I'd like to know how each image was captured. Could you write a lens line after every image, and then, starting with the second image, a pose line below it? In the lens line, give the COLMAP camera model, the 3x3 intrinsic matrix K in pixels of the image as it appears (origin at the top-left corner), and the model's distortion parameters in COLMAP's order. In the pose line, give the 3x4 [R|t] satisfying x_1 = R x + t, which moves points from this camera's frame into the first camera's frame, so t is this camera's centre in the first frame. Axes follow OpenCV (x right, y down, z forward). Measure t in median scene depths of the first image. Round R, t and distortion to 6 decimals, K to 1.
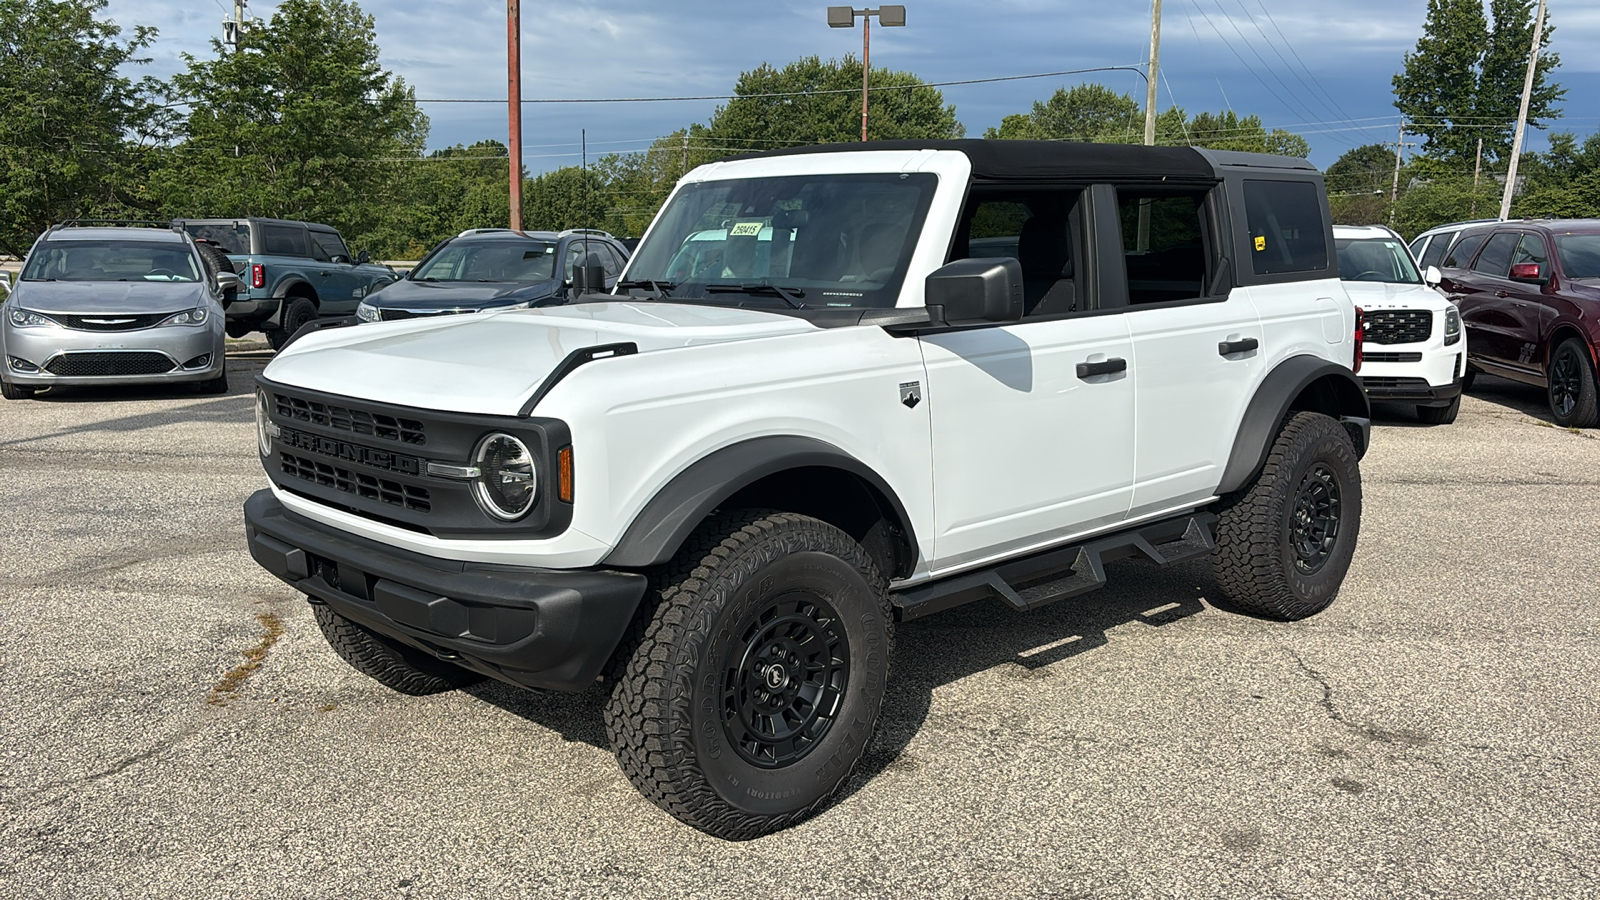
lens RADIAL K [[1372.0, 0, 815.9], [0, 1372.0, 439.9], [0, 0, 1]] dist [0.028516, 0.000718]
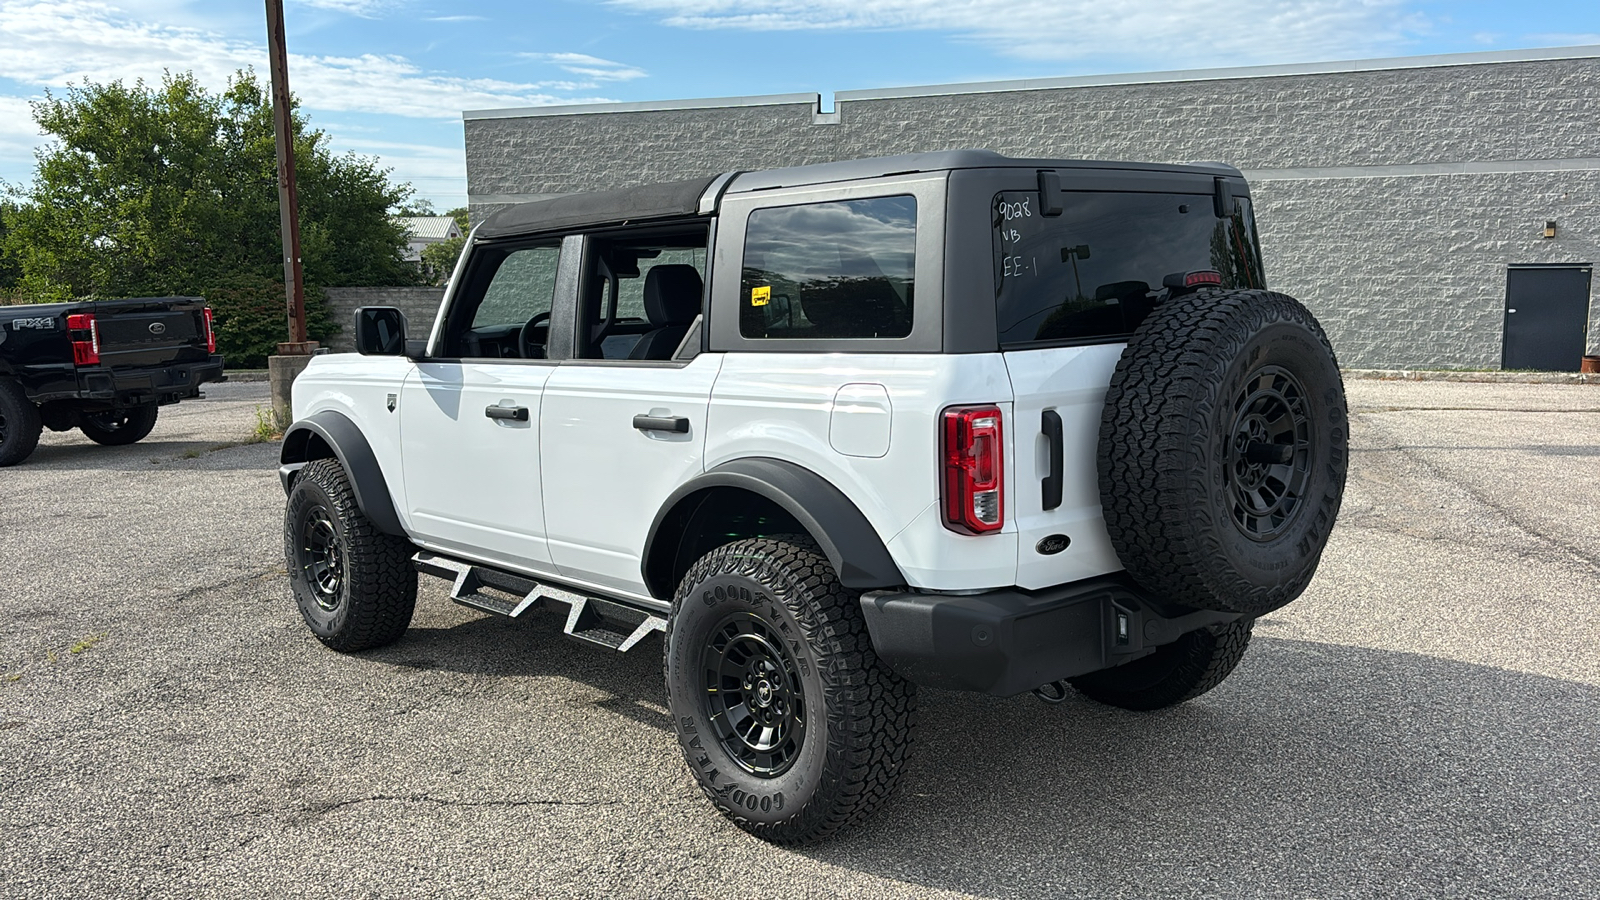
lens RADIAL K [[1389.9, 0, 800.0], [0, 1389.9, 450.0], [0, 0, 1]] dist [-0.007192, 0.072065]
pose [[-0.040052, 0.129642, -0.990752, 1.080846], [-0.122004, 0.983494, 0.133624, -0.166936], [0.991721, 0.126227, -0.023574, 1.075002]]
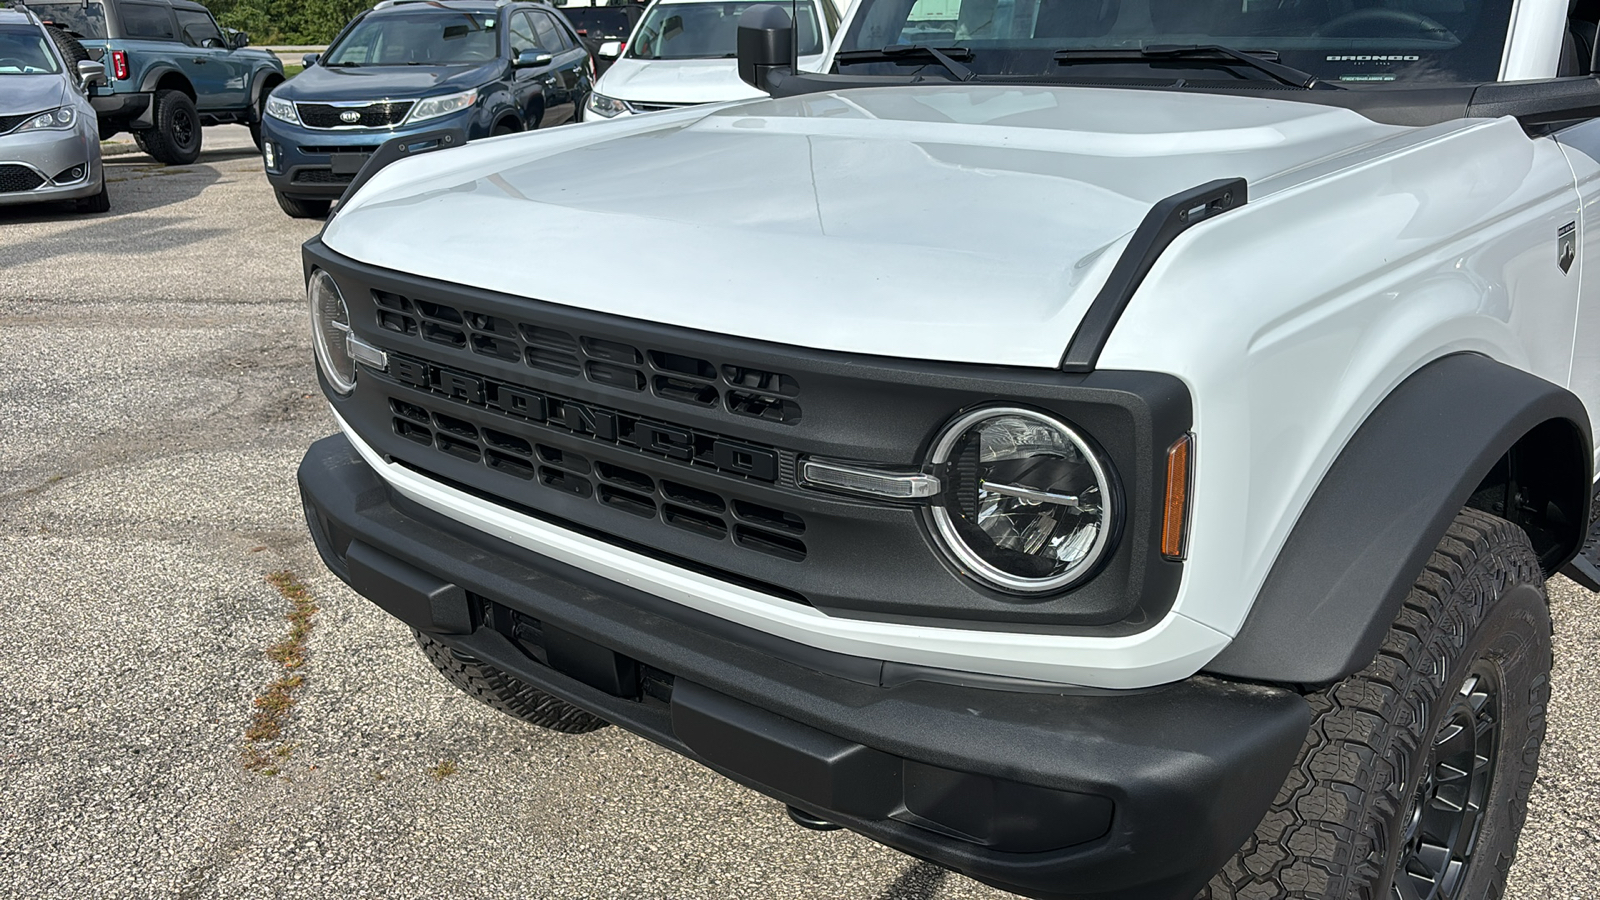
lens RADIAL K [[1388.3, 0, 765.3], [0, 1388.3, 455.8], [0, 0, 1]] dist [0.034720, -0.001338]
pose [[0.998361, -0.039088, 0.041795, -0.199343], [0.031743, 0.985972, 0.163862, -0.039540], [-0.047614, -0.162266, 0.985598, 0.341367]]
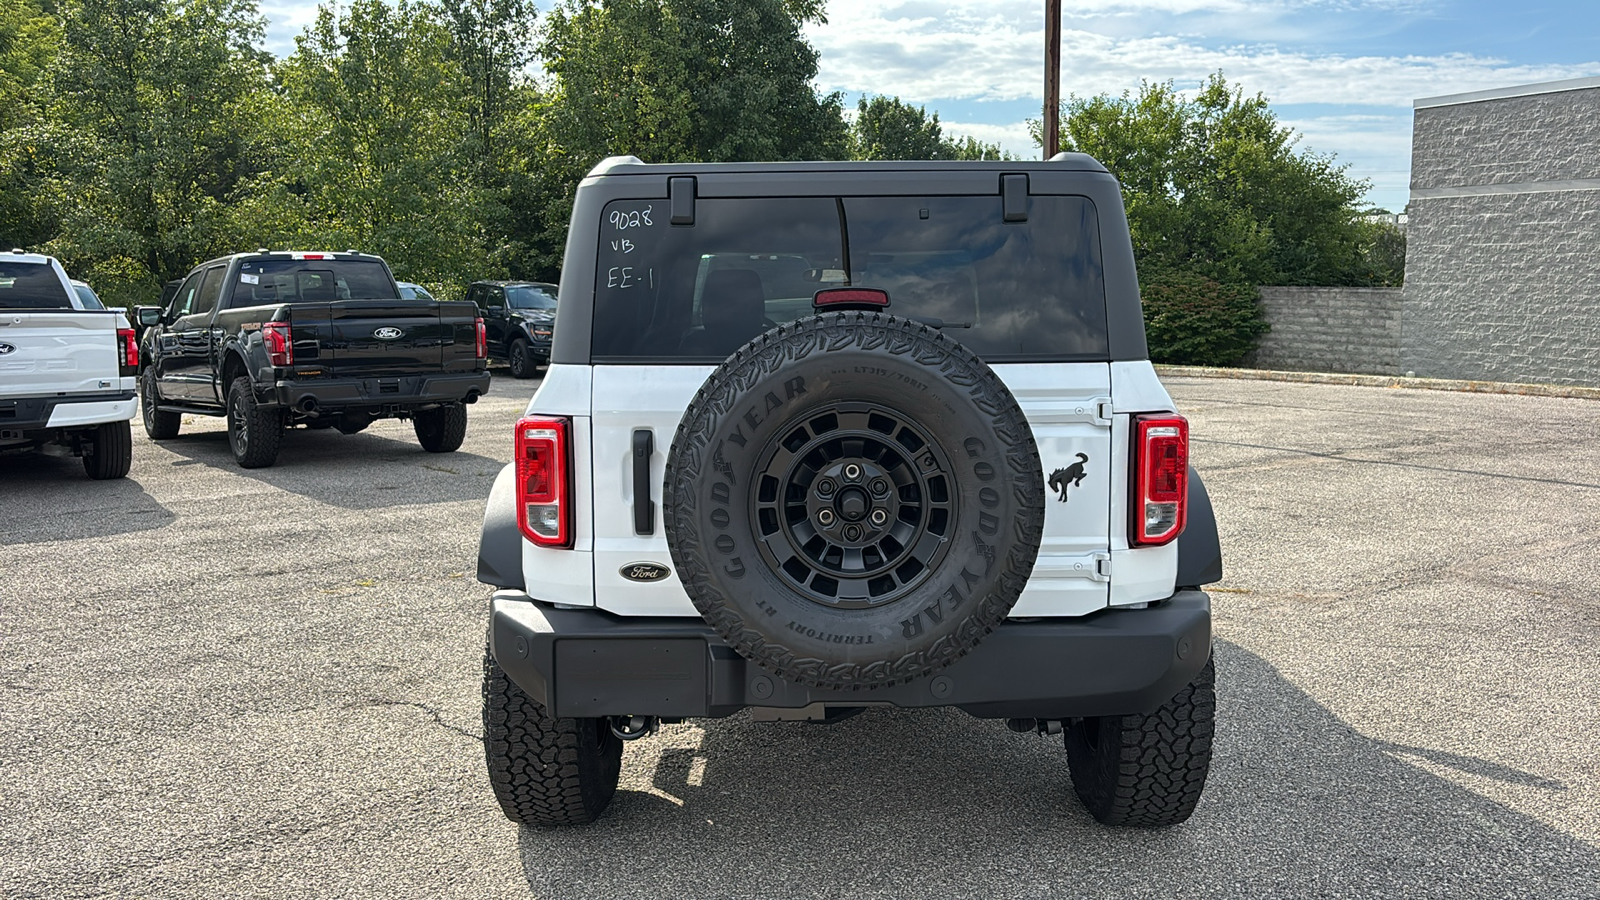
lens RADIAL K [[1389.9, 0, 800.0], [0, 1389.9, 450.0], [0, 0, 1]] dist [-0.007192, 0.072065]
pose [[-0.695829, 0.090314, -0.712507, 0.812473], [-0.097223, 0.971086, 0.218037, -0.246342], [0.711597, 0.220989, -0.666929, 1.646809]]
